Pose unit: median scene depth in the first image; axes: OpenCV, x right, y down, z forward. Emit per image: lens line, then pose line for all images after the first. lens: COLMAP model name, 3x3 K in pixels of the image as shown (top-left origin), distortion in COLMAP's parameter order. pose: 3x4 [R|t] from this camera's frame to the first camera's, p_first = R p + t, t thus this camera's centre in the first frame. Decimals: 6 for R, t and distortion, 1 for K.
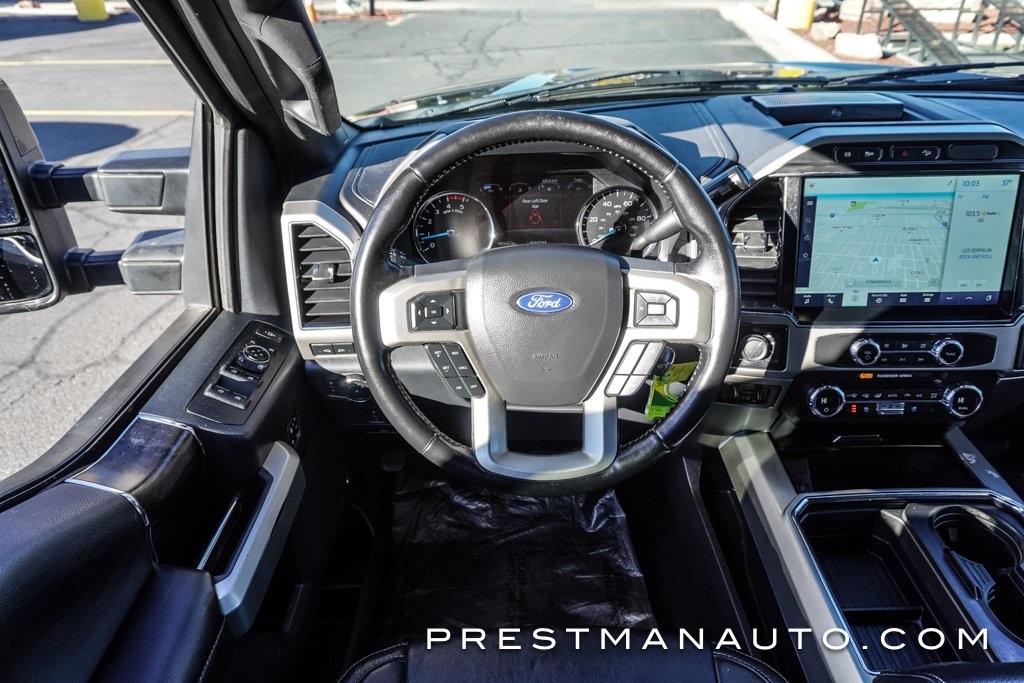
lens RADIAL K [[692.6, 0, 512.9], [0, 692.6, 333.3], [0, 0, 1]] dist [-0.026188, 0.018072]
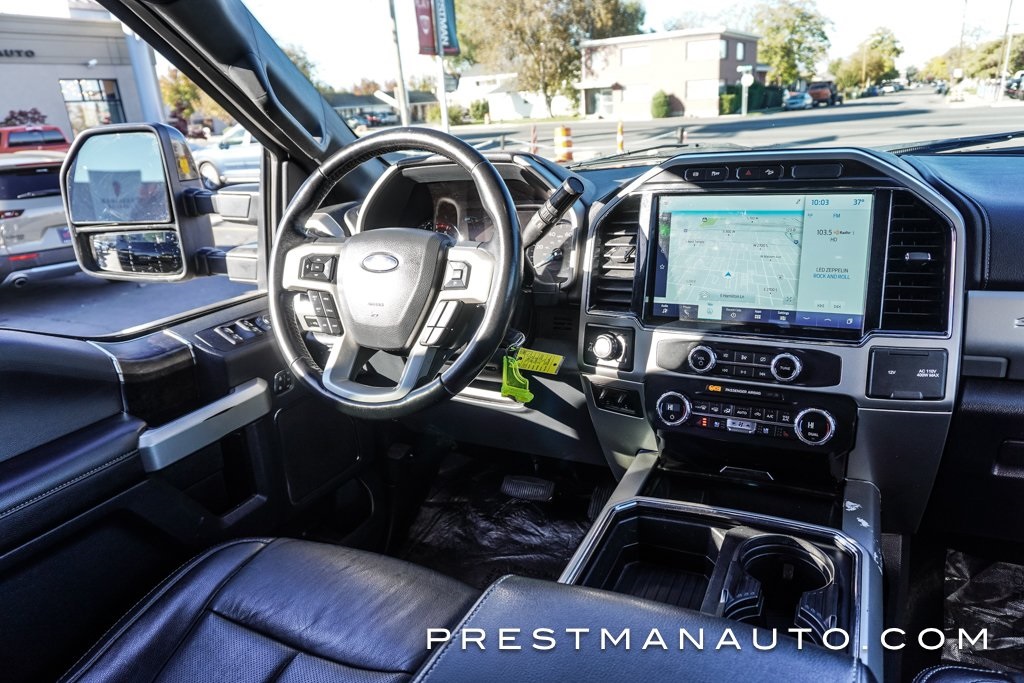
lens RADIAL K [[692.6, 0, 519.4], [0, 692.6, 340.7], [0, 0, 1]] dist [-0.026188, 0.018072]
pose [[0.902913, 0.098732, -0.418330, 0.691055], [-0.179376, 0.971012, -0.157987, 0.210859], [0.390605, 0.217686, 0.894450, -0.028735]]
